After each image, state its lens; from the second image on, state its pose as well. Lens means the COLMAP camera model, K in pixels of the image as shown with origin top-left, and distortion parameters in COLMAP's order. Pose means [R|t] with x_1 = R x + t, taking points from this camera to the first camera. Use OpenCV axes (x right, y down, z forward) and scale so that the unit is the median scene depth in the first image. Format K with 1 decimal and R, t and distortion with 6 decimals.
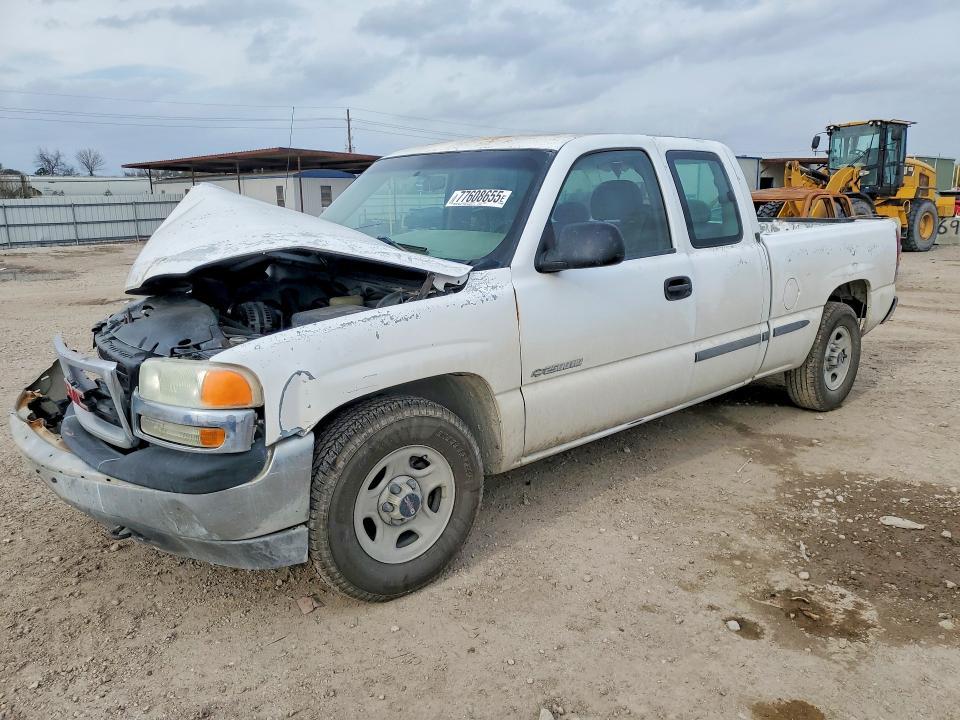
lens RADIAL K [[770.4, 0, 484.4], [0, 770.4, 359.9], [0, 0, 1]] dist [0.017248, -0.008203]
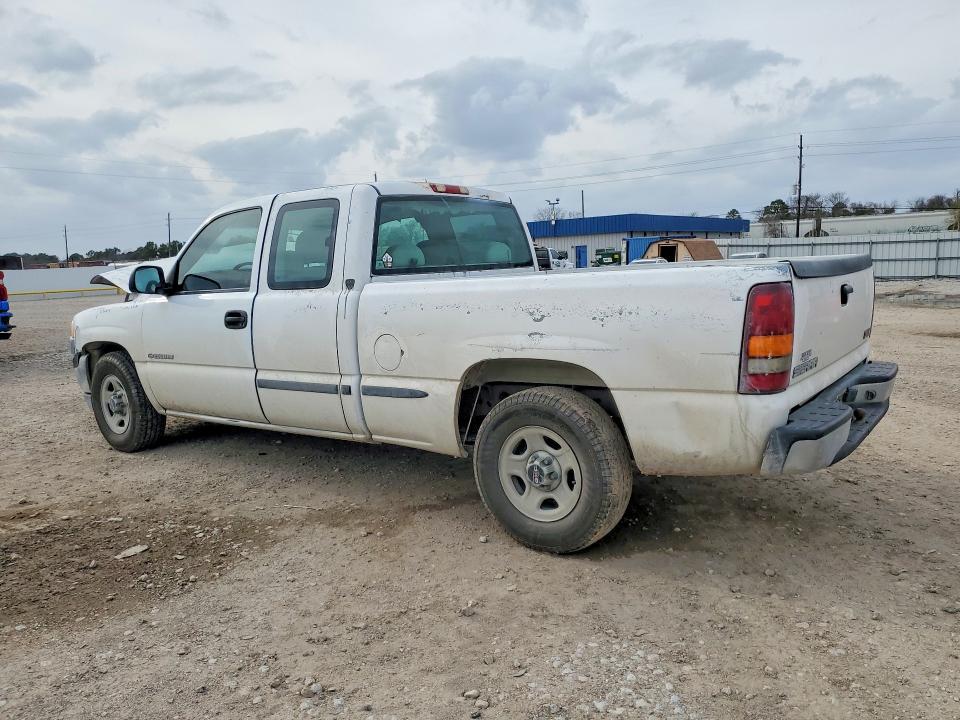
lens RADIAL K [[770.4, 0, 483.1], [0, 770.4, 359.2], [0, 0, 1]] dist [0.017248, -0.008203]
pose [[0.183456, 0.132572, -0.974048, 1.283403], [-0.170920, 0.980074, 0.101200, -0.187760], [0.968055, 0.147918, 0.202460, 0.957818]]
